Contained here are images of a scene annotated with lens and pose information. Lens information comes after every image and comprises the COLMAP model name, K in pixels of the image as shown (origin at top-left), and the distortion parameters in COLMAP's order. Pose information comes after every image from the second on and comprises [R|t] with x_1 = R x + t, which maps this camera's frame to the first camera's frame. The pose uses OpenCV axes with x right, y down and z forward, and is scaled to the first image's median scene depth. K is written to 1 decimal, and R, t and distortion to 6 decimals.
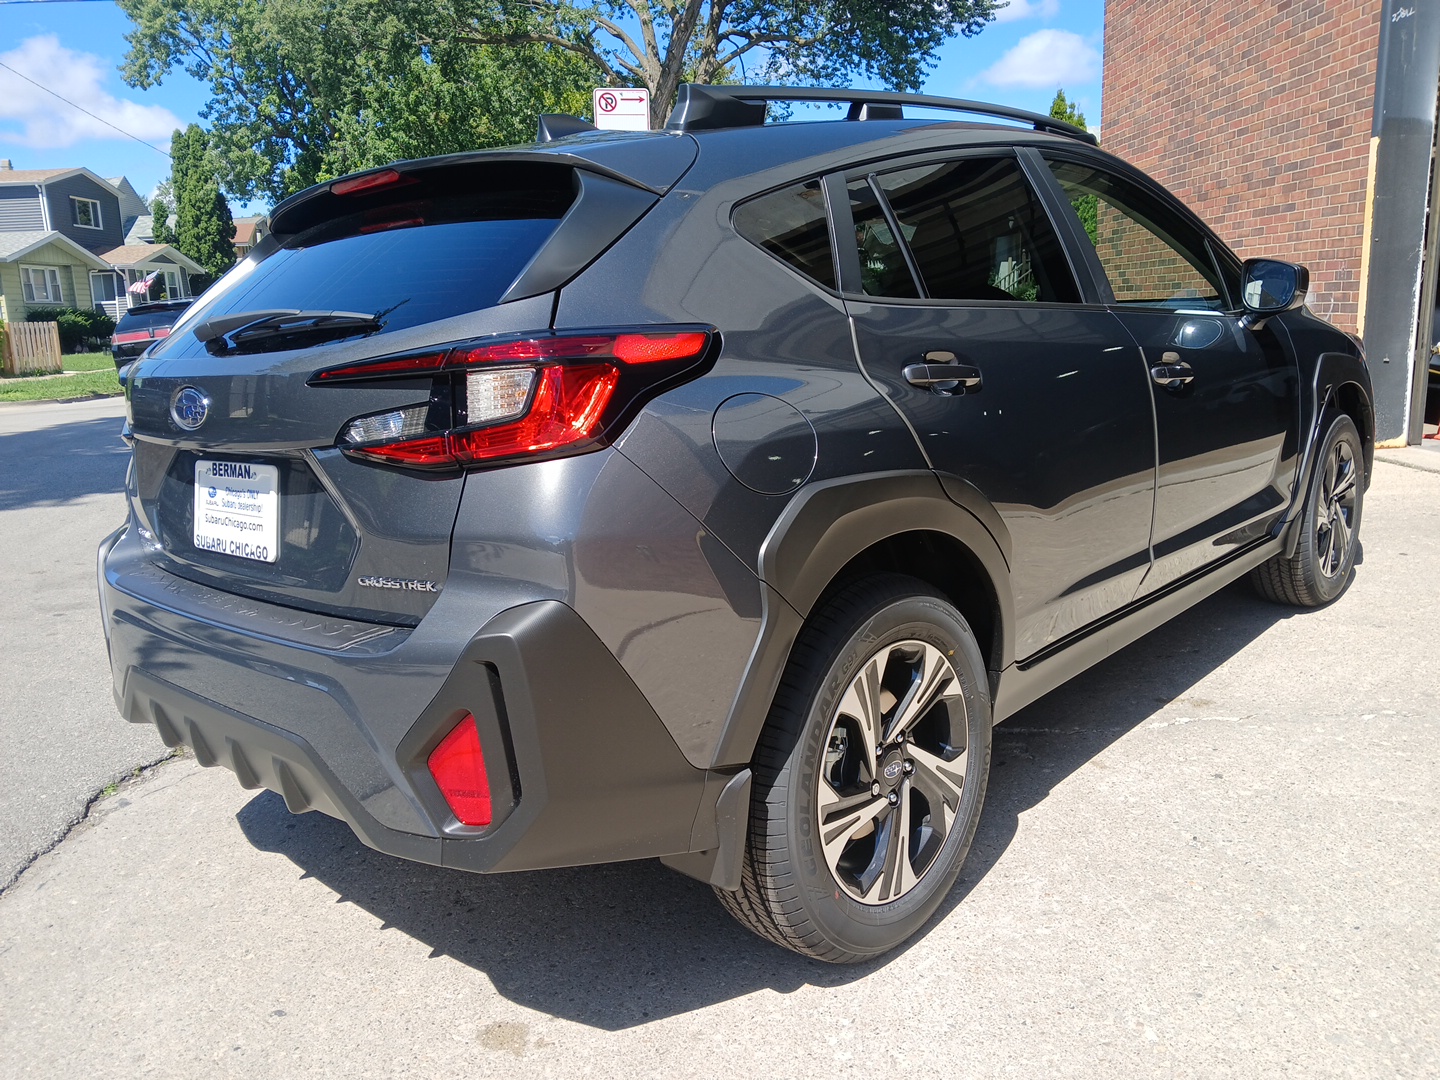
lens RADIAL K [[1134.2, 0, 726.6], [0, 1134.2, 536.9], [0, 0, 1]] dist [0.022476, -0.061782]
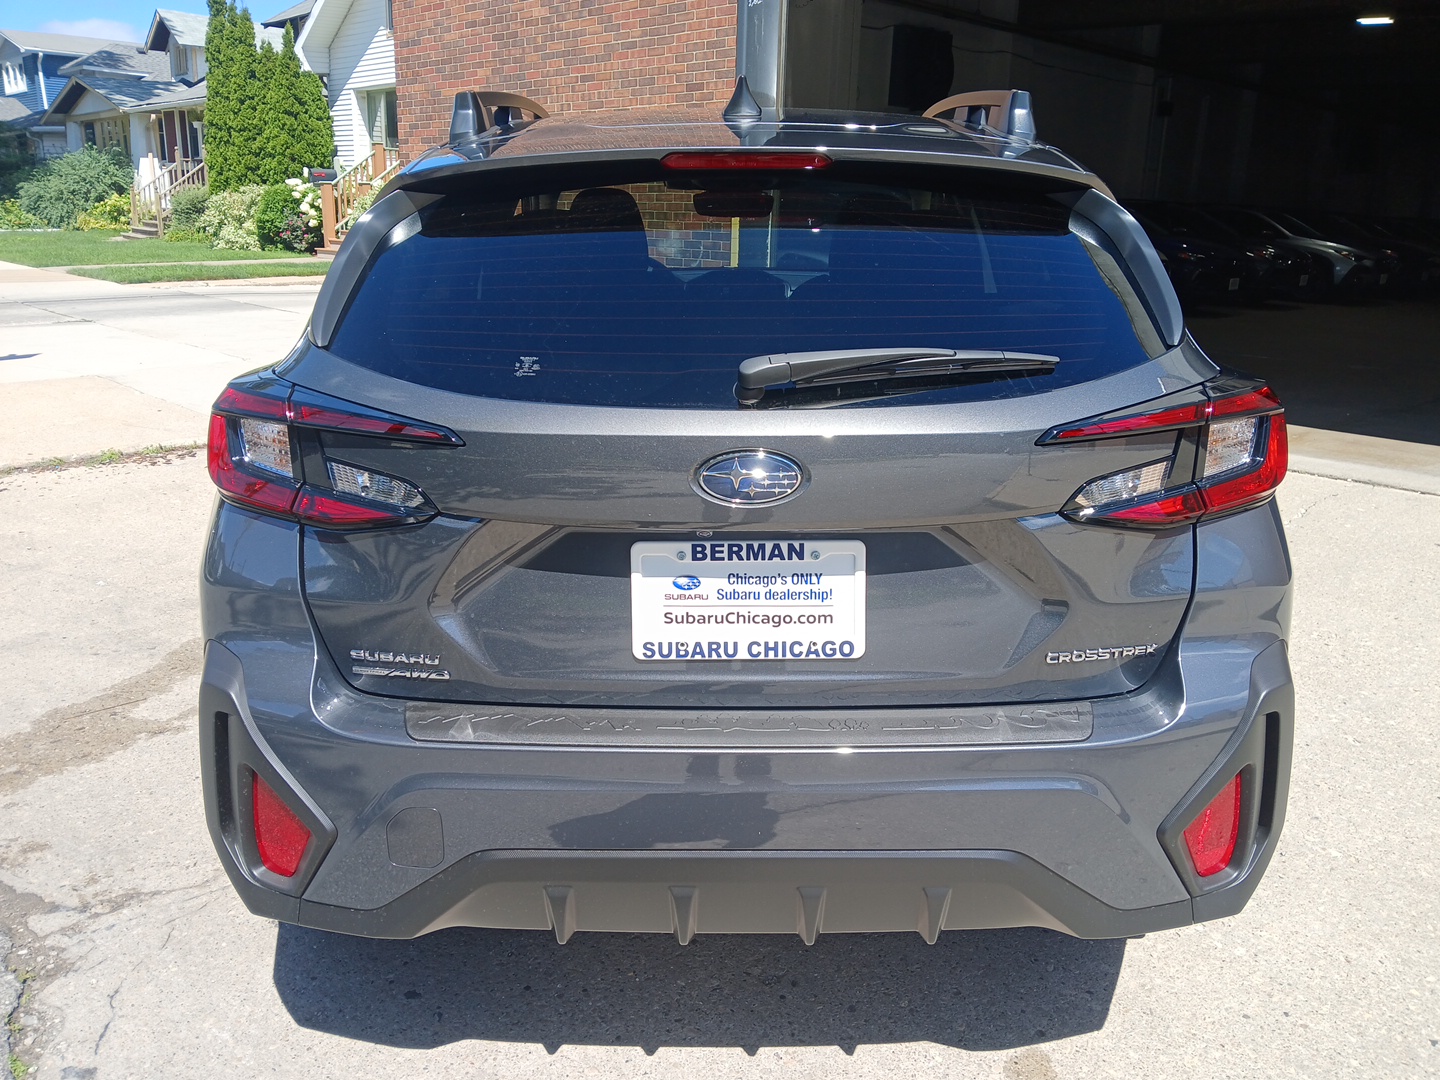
lens RADIAL K [[1134.2, 0, 724.3], [0, 1134.2, 533.4], [0, 0, 1]] dist [0.022476, -0.061782]
pose [[0.733677, -0.136559, 0.665635, -0.957739], [0.085302, 0.990358, 0.109157, -0.155672], [-0.674123, -0.023306, 0.738251, 0.456826]]
